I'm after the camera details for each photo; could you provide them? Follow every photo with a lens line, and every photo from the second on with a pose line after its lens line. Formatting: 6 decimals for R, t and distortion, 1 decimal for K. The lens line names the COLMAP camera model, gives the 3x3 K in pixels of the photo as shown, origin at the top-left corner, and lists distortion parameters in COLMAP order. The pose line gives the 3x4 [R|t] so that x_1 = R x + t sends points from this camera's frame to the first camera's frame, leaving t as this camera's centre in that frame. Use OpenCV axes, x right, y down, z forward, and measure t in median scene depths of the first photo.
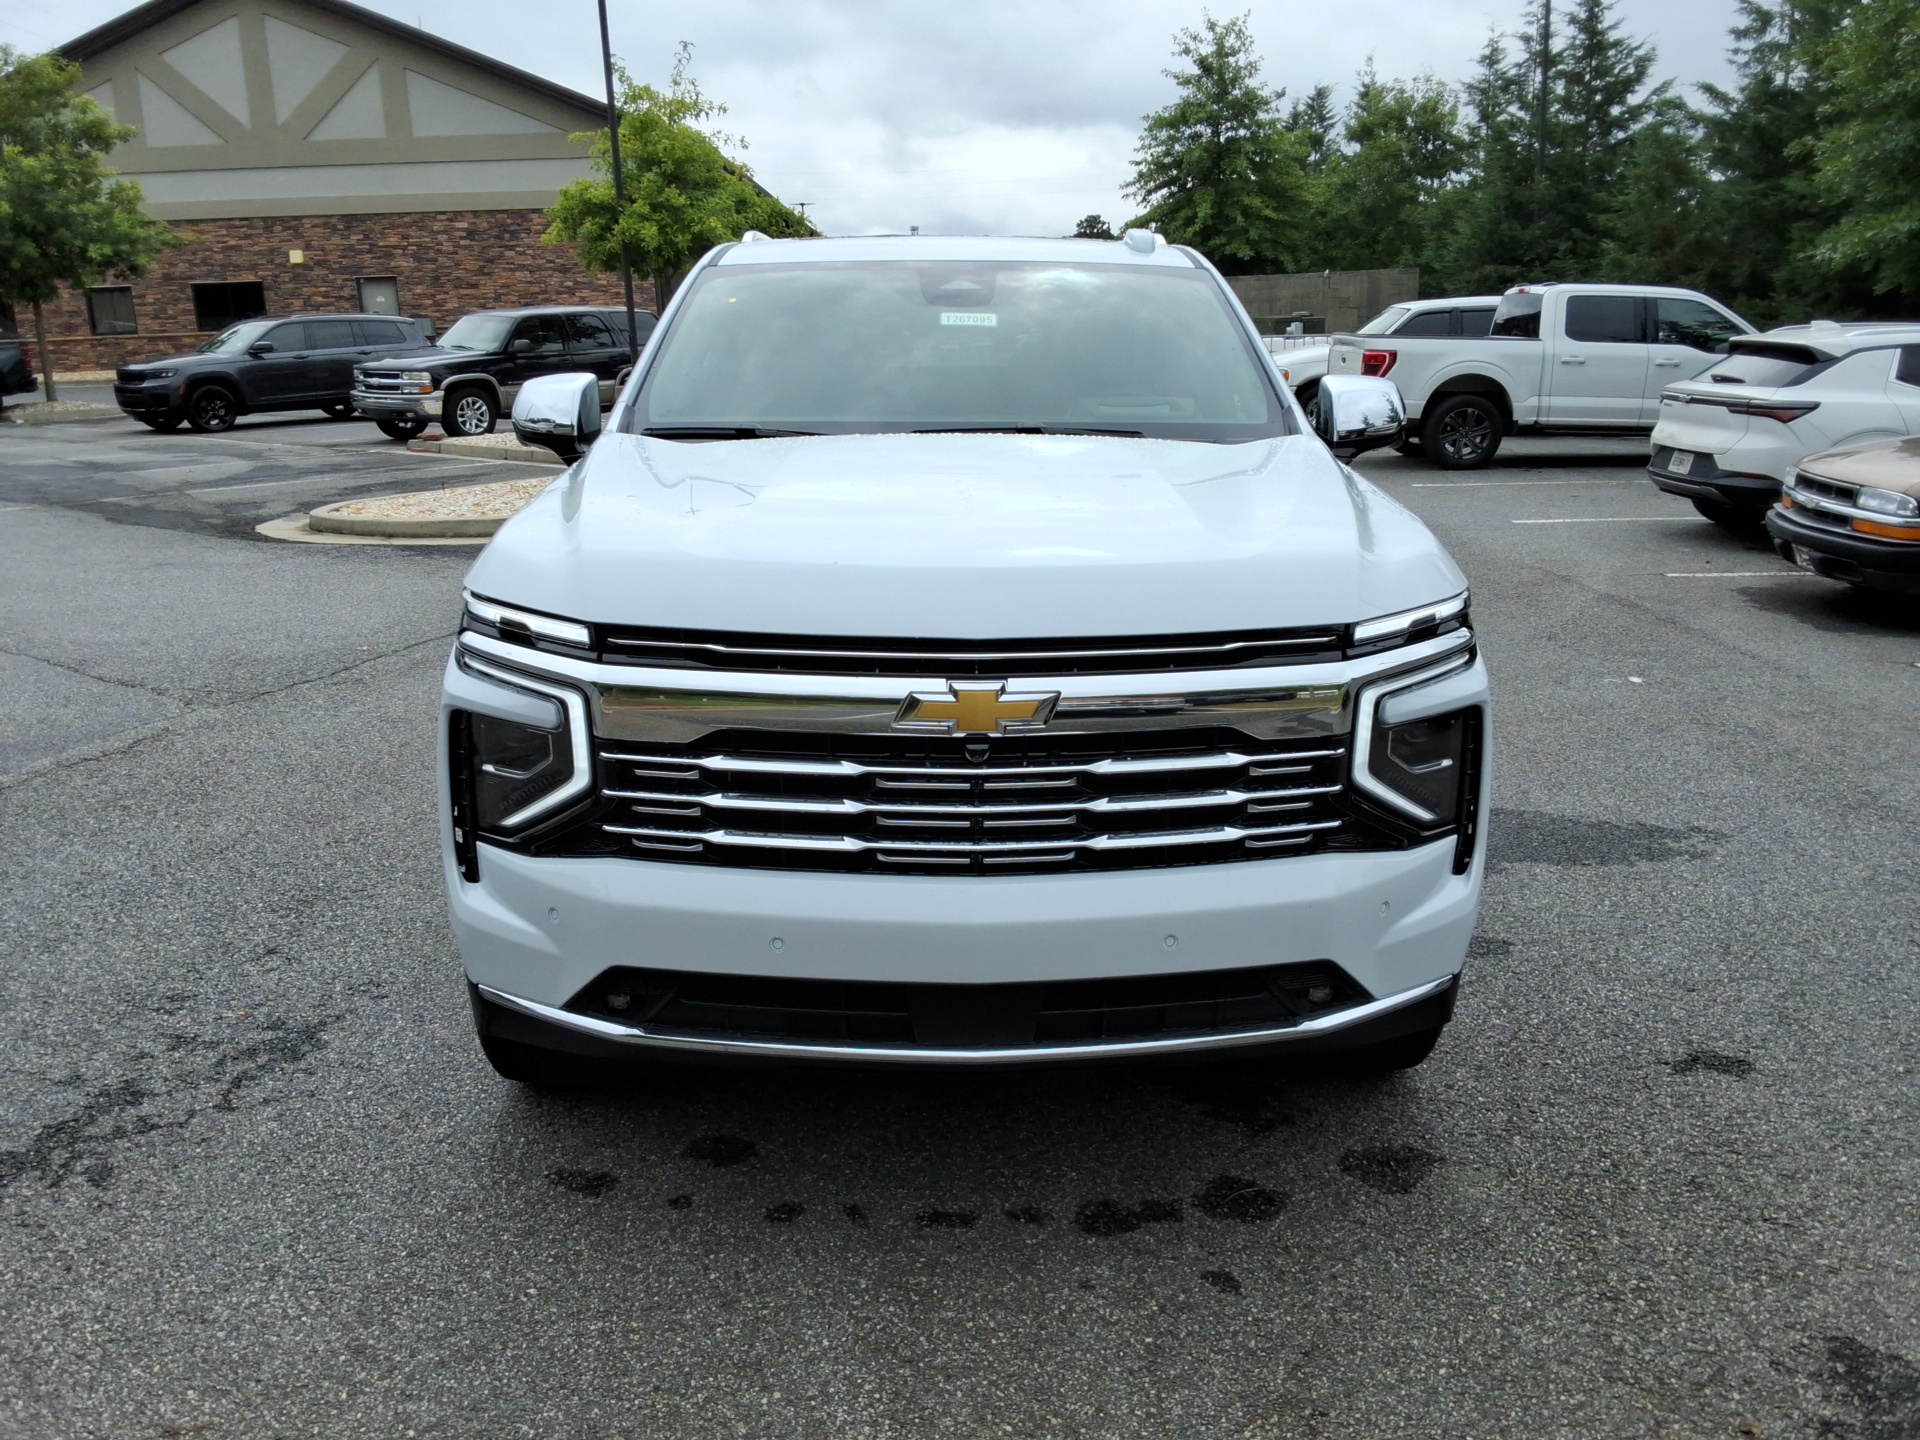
lens RADIAL K [[1541.1, 0, 954.6], [0, 1541.1, 710.4], [0, 0, 1]] dist [0.089284, -0.141337]
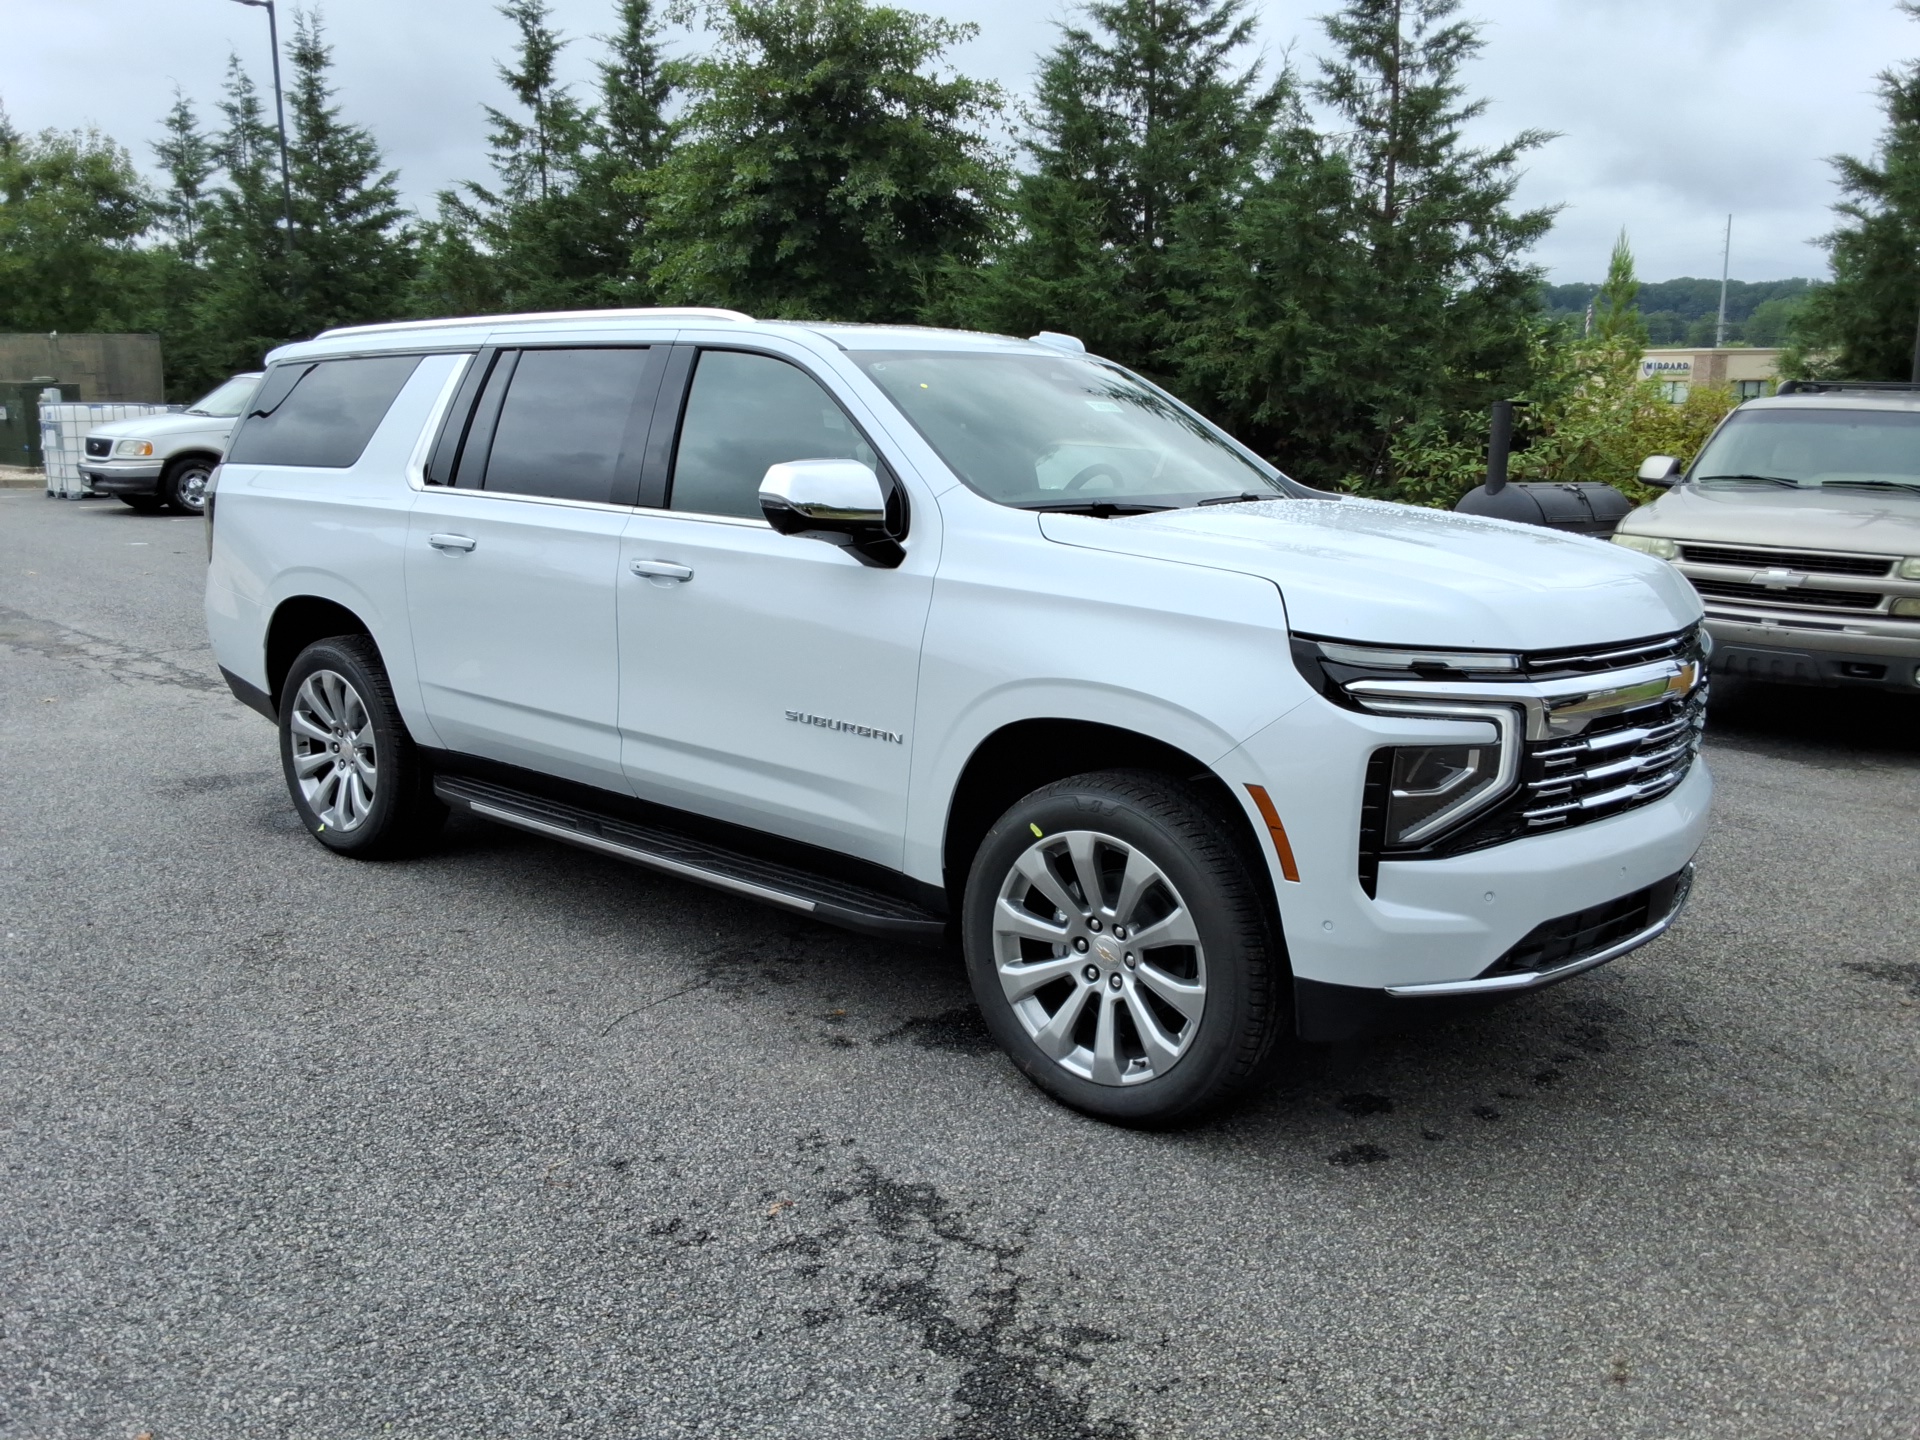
lens RADIAL K [[1541.1, 0, 977.6], [0, 1541.1, 712.0], [0, 0, 1]] dist [0.089284, -0.141337]
pose [[0.656432, -0.129008, 0.743273, -0.117860], [0.161407, 0.986471, 0.028670, -0.009251], [-0.736916, 0.101150, 0.668374, 0.039346]]
